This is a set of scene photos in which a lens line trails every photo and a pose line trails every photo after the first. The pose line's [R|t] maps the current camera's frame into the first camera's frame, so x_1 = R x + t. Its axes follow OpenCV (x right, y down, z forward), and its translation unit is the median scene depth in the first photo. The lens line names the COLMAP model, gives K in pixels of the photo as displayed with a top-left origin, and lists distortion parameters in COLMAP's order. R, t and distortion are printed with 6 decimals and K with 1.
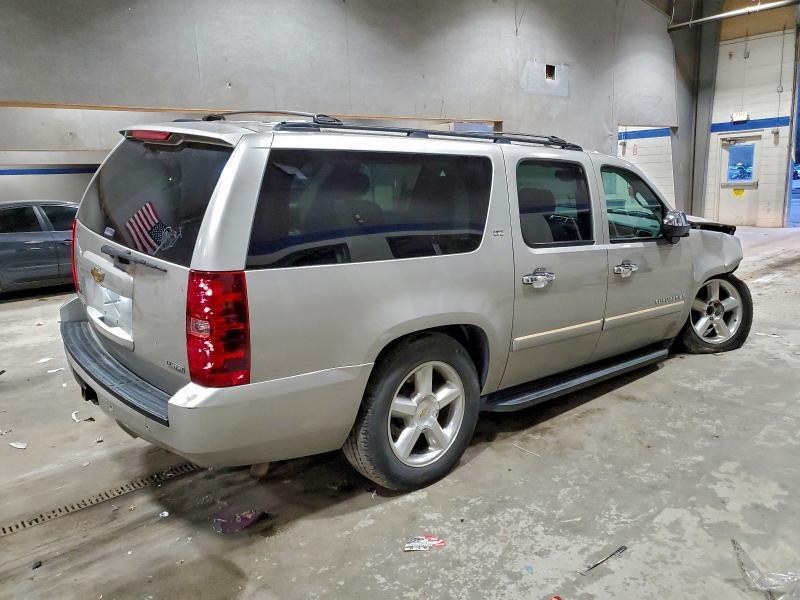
lens RADIAL K [[623.1, 0, 402.0], [0, 623.1, 296.0], [0, 0, 1]] dist [0.007038, 0.010132]
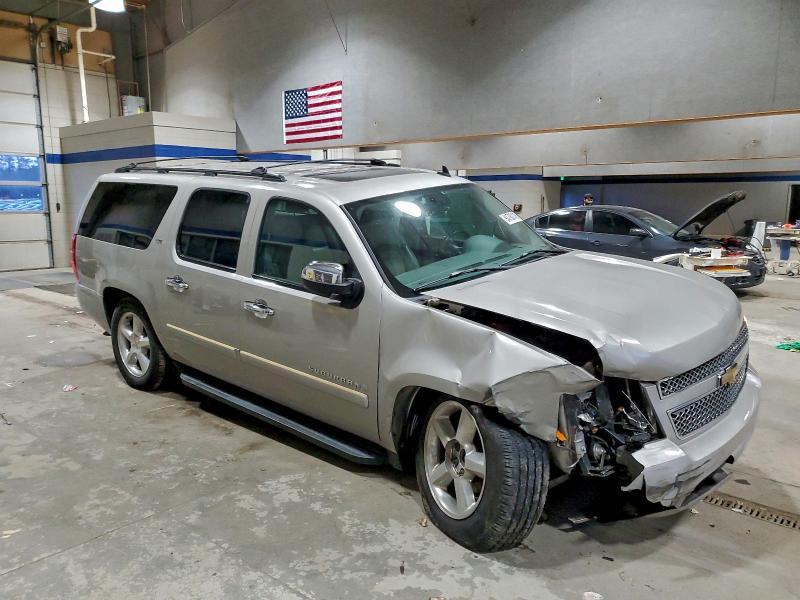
lens RADIAL K [[623.1, 0, 393.7], [0, 623.1, 301.5], [0, 0, 1]] dist [0.007038, 0.010132]
pose [[0.130730, 0.204331, -0.970133, 1.538712], [-0.194085, 0.964872, 0.177069, -0.308508], [0.972235, 0.165140, 0.165796, 1.249955]]
